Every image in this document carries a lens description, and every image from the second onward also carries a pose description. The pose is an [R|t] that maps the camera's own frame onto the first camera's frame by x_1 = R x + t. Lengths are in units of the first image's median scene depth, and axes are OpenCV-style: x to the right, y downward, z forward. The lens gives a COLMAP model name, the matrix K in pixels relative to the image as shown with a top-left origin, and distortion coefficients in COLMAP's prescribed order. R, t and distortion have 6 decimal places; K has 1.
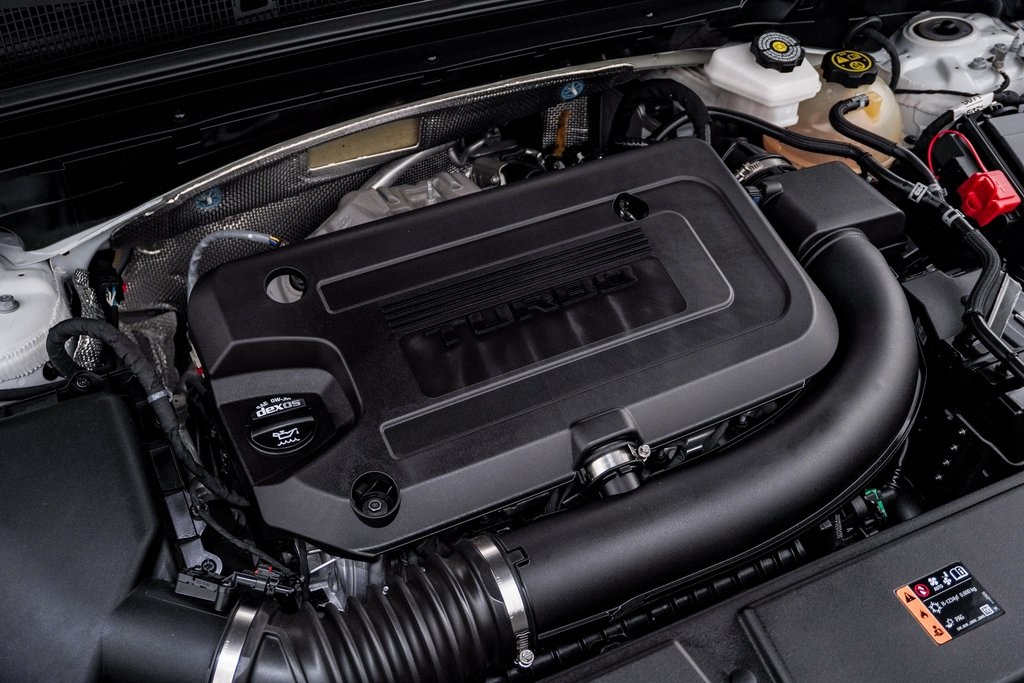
lens RADIAL K [[1098.3, 0, 511.8], [0, 1098.3, 340.1], [0, 0, 1]] dist [0.027169, 0.000000]
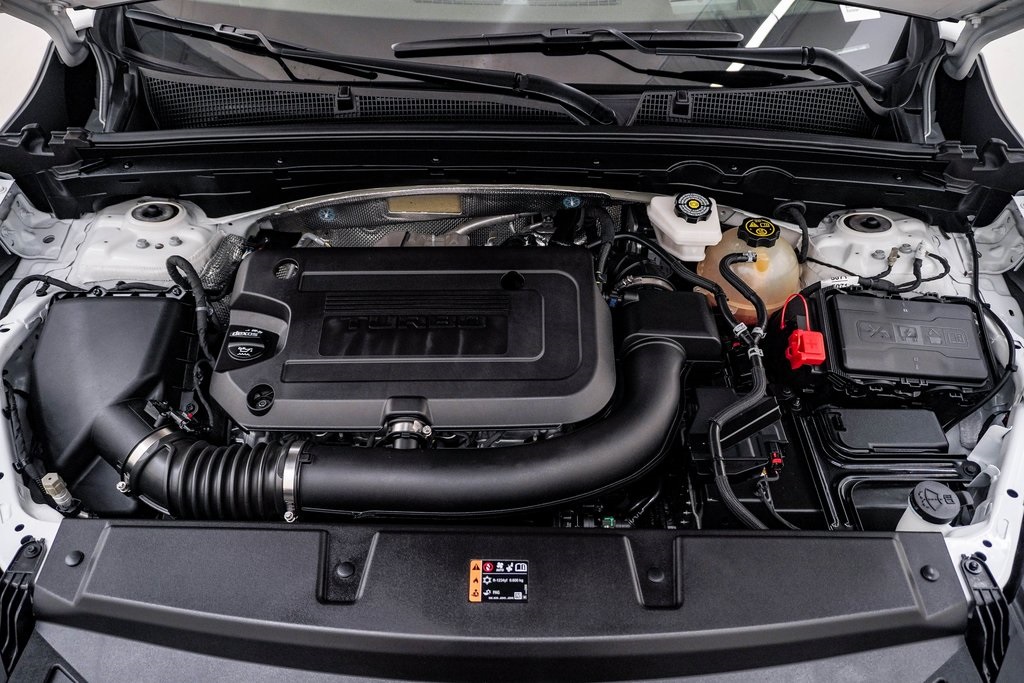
lens RADIAL K [[772.3, 0, 512.4], [0, 772.3, 341.0], [0, 0, 1]] dist [-0.011721, -0.003997]
pose [[0.885874, 0.289270, -0.362698, 0.545313], [-0.291625, 0.955247, 0.049576, -0.100122], [0.360807, 0.061854, 0.930587, 0.017273]]
